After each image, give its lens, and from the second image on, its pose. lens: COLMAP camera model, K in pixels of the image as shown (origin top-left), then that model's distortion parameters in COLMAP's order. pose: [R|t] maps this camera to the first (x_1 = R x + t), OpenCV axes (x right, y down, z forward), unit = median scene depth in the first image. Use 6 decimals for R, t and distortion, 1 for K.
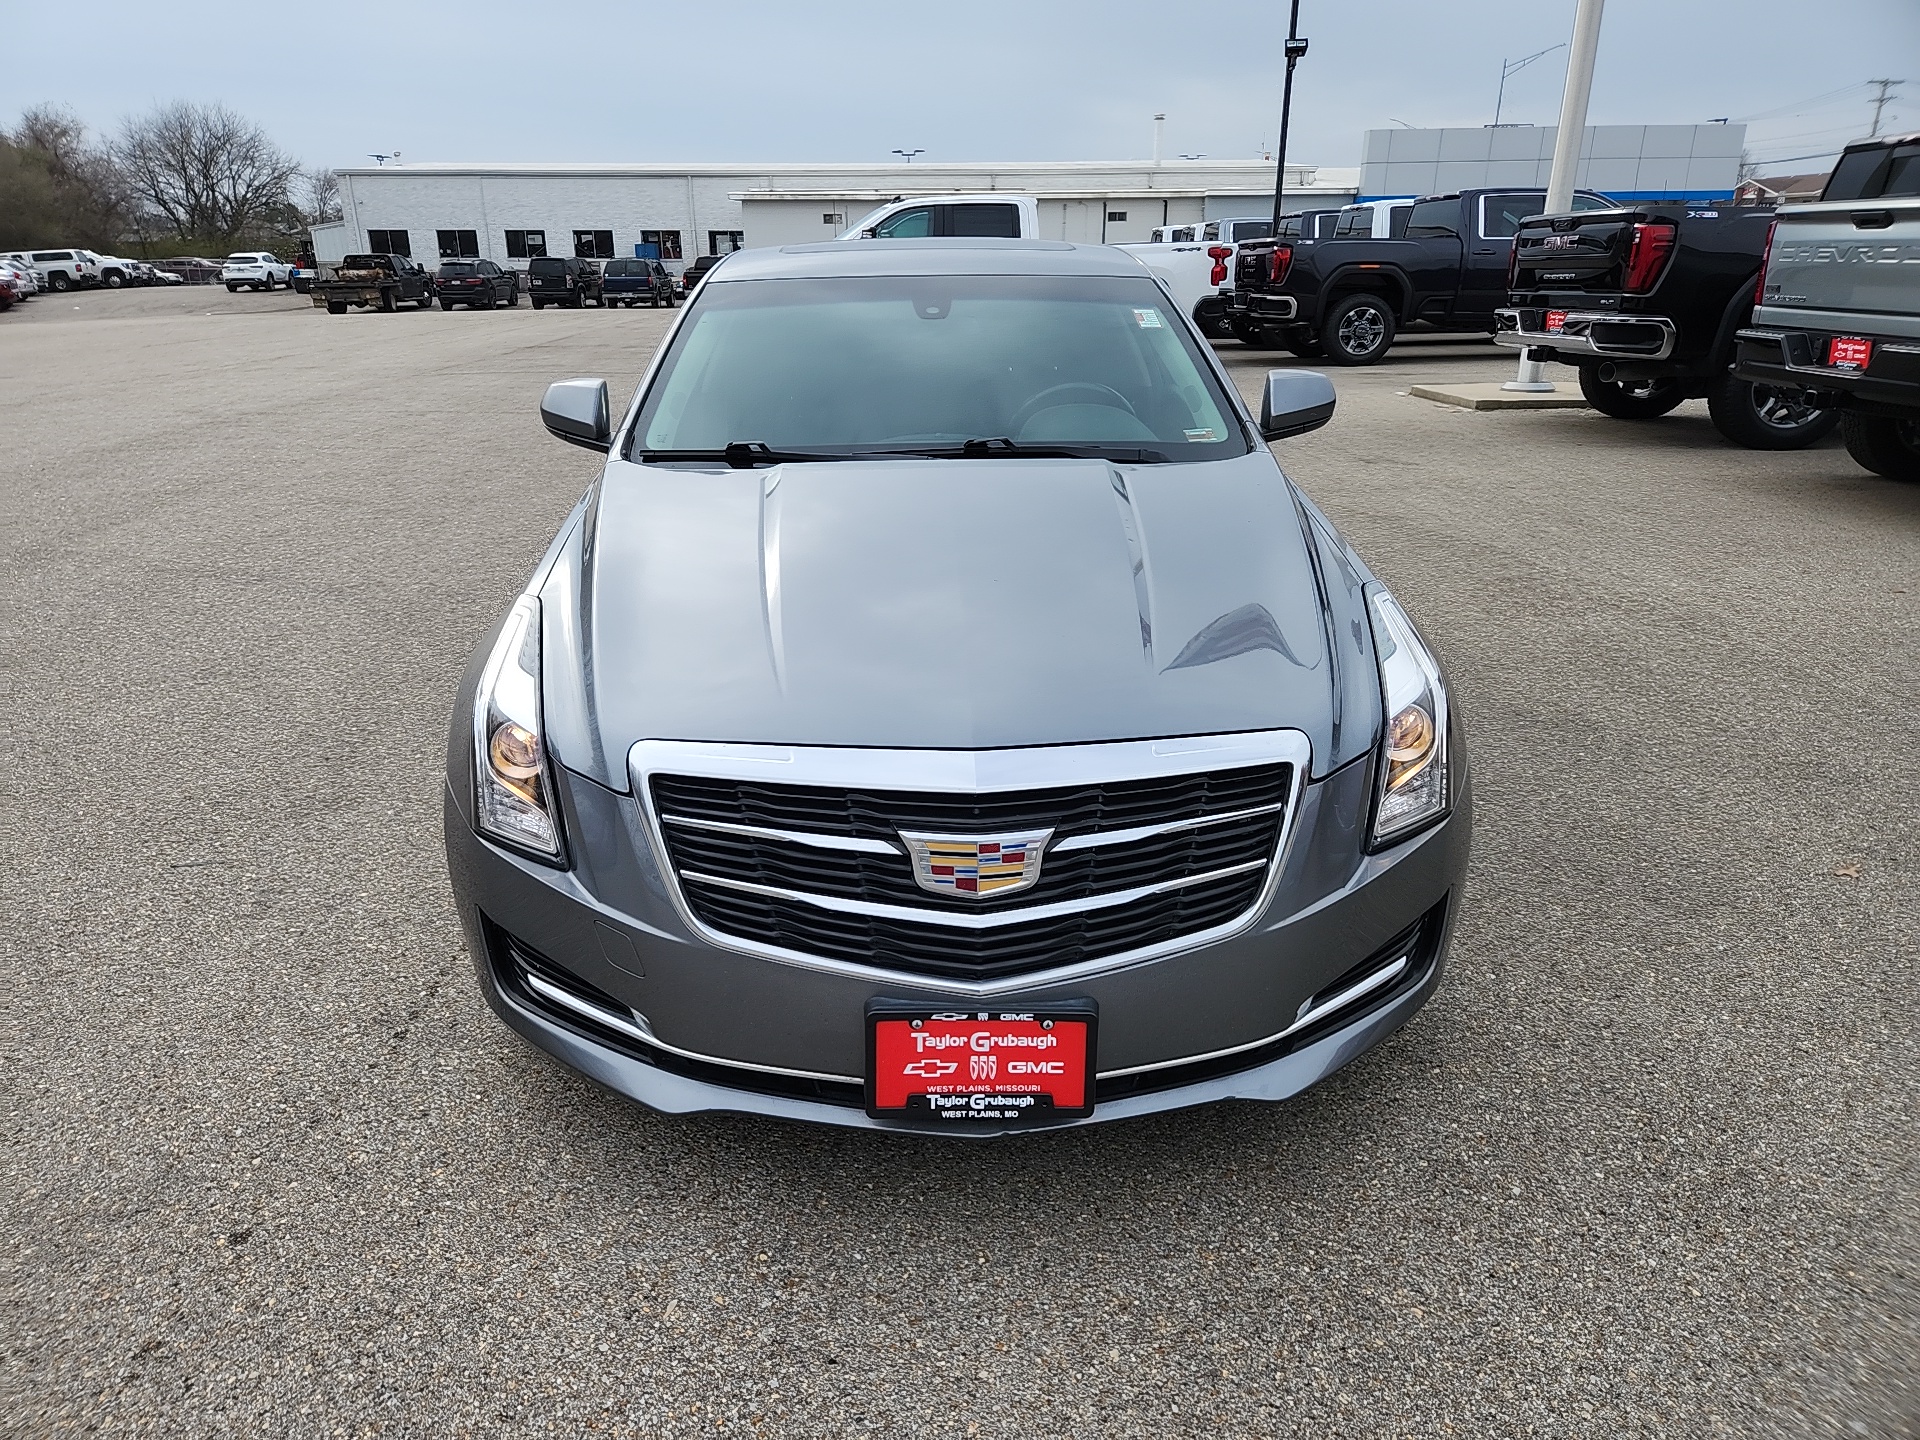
lens RADIAL K [[1261.2, 0, 937.6], [0, 1261.2, 708.9], [0, 0, 1]] dist [0.076178, -0.070028]
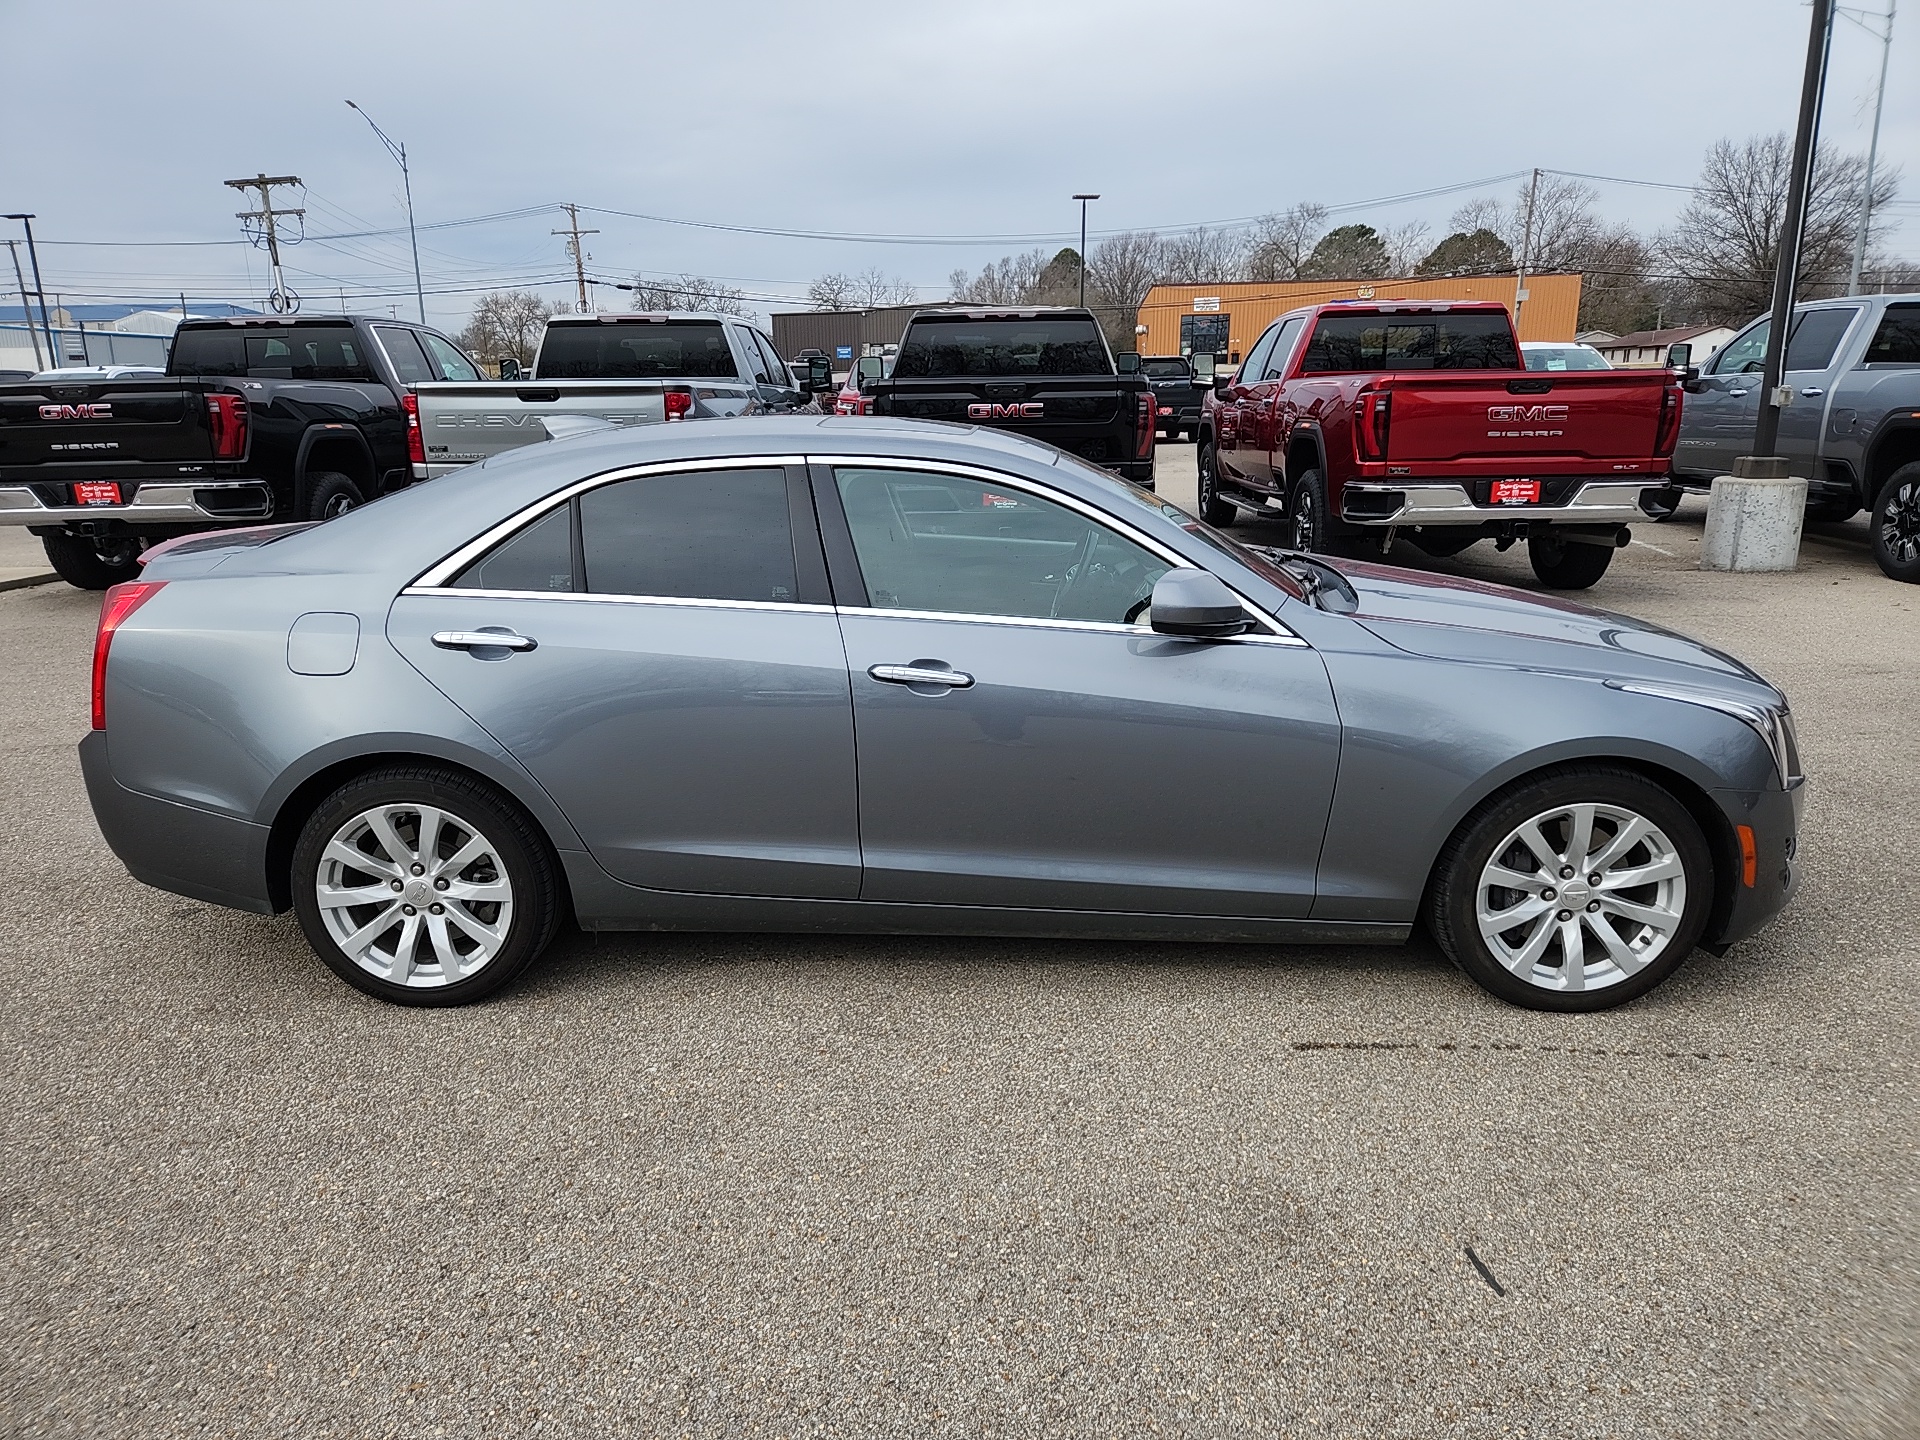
lens RADIAL K [[1261.2, 0, 937.6], [0, 1261.2, 708.9], [0, 0, 1]] dist [0.076178, -0.070028]
pose [[0.060389, -0.234782, 0.970170, -2.168919], [0.343363, 0.917515, 0.200667, -0.749039], [-0.937259, 0.321003, 0.136023, 1.962647]]
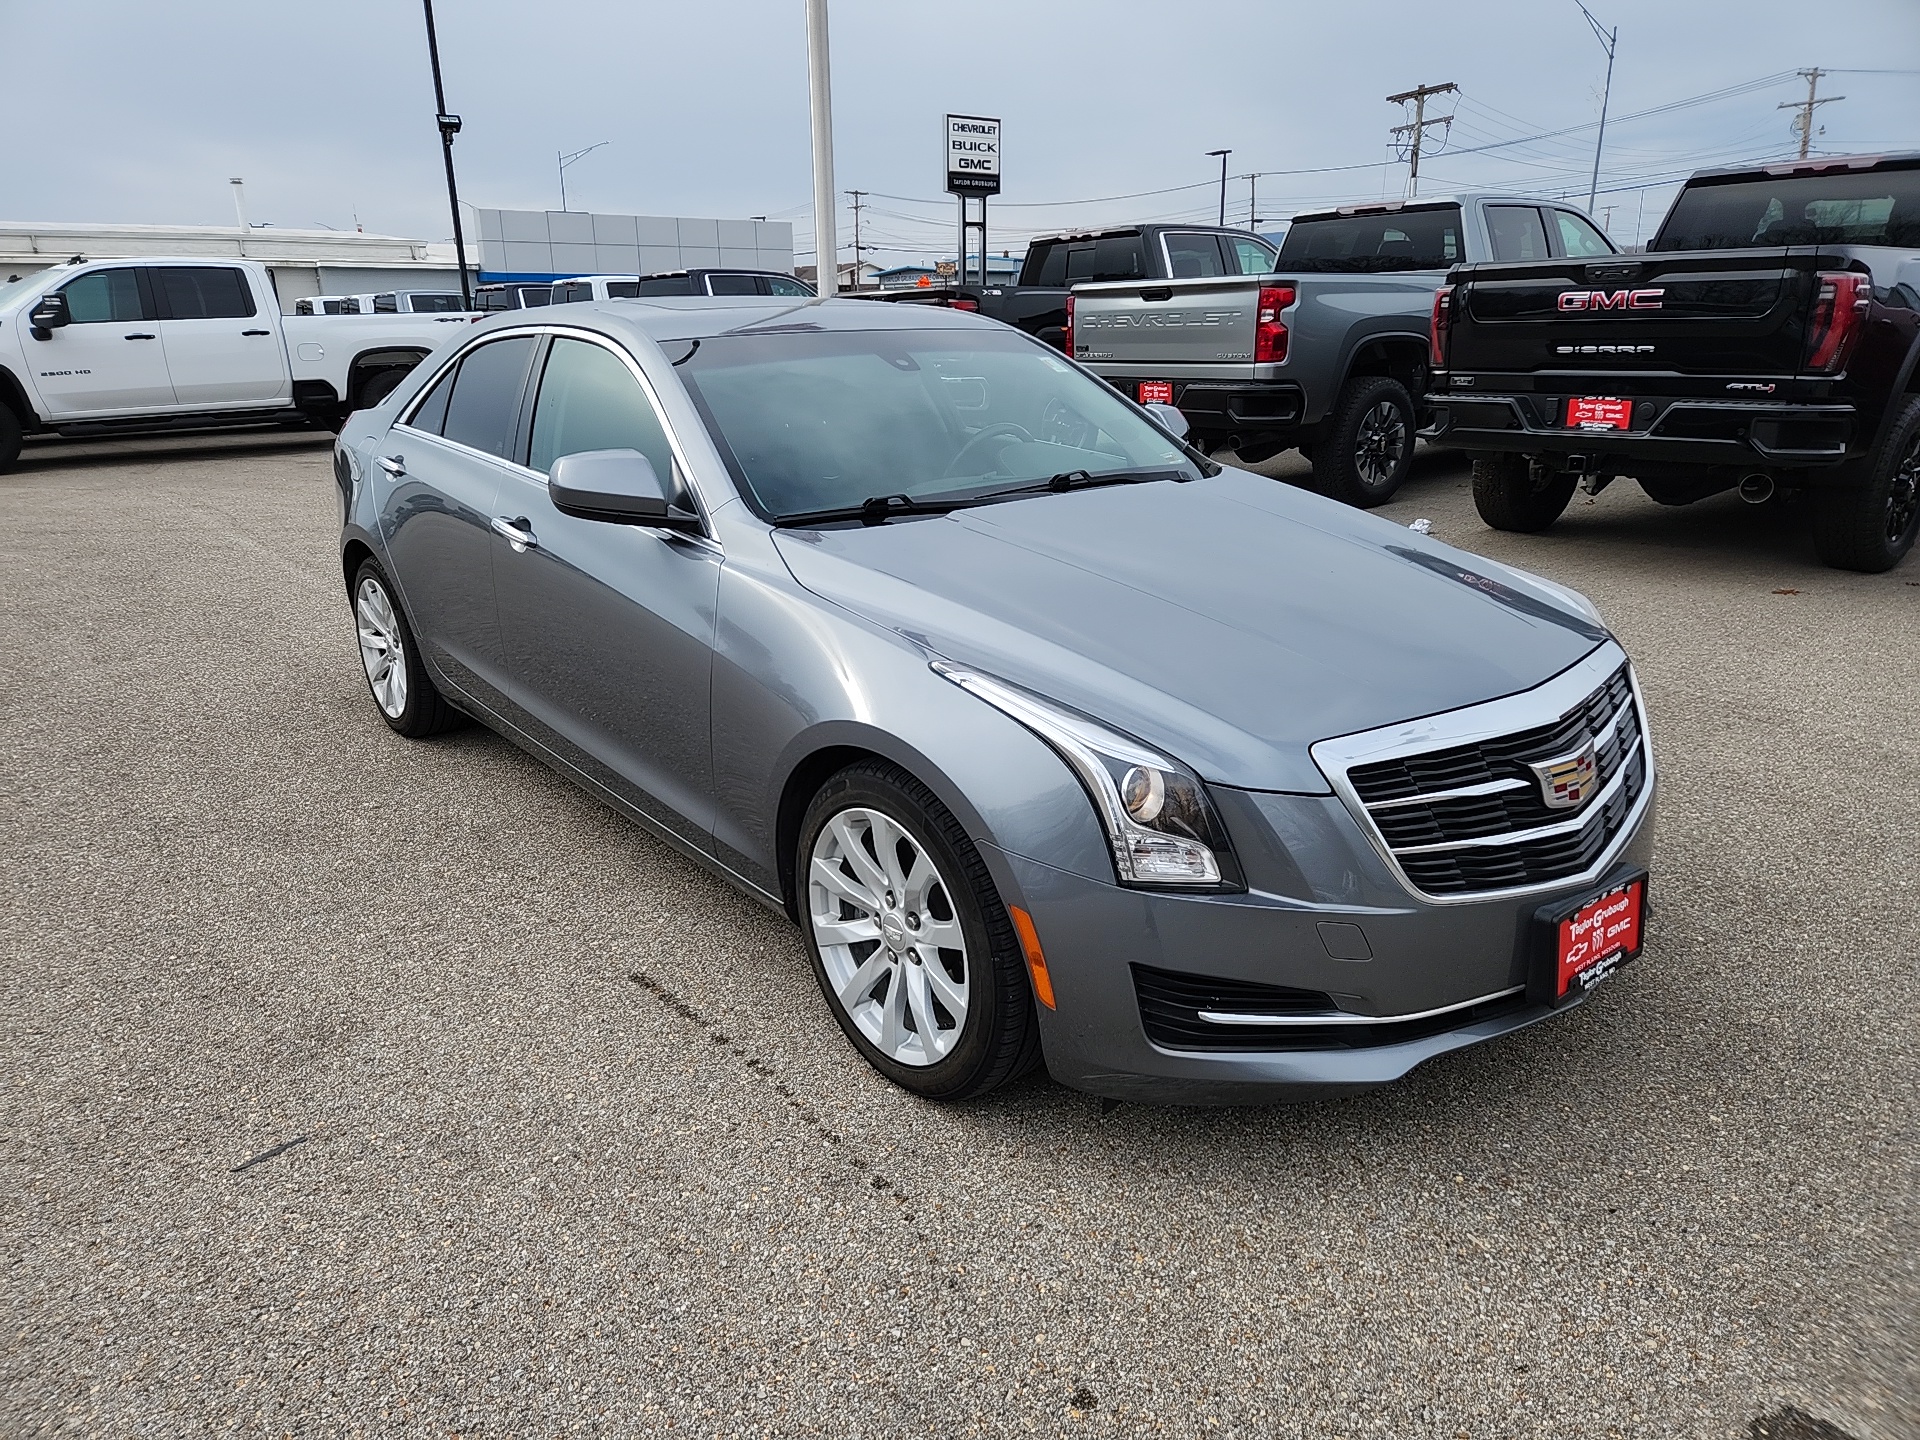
lens RADIAL K [[1261.2, 0, 937.6], [0, 1261.2, 708.9], [0, 0, 1]] dist [0.076178, -0.070028]
pose [[0.792007, -0.184296, 0.582030, -1.148763], [0.214939, 0.976485, 0.016716, -0.093668], [-0.571425, 0.111861, 0.812995, 0.328545]]
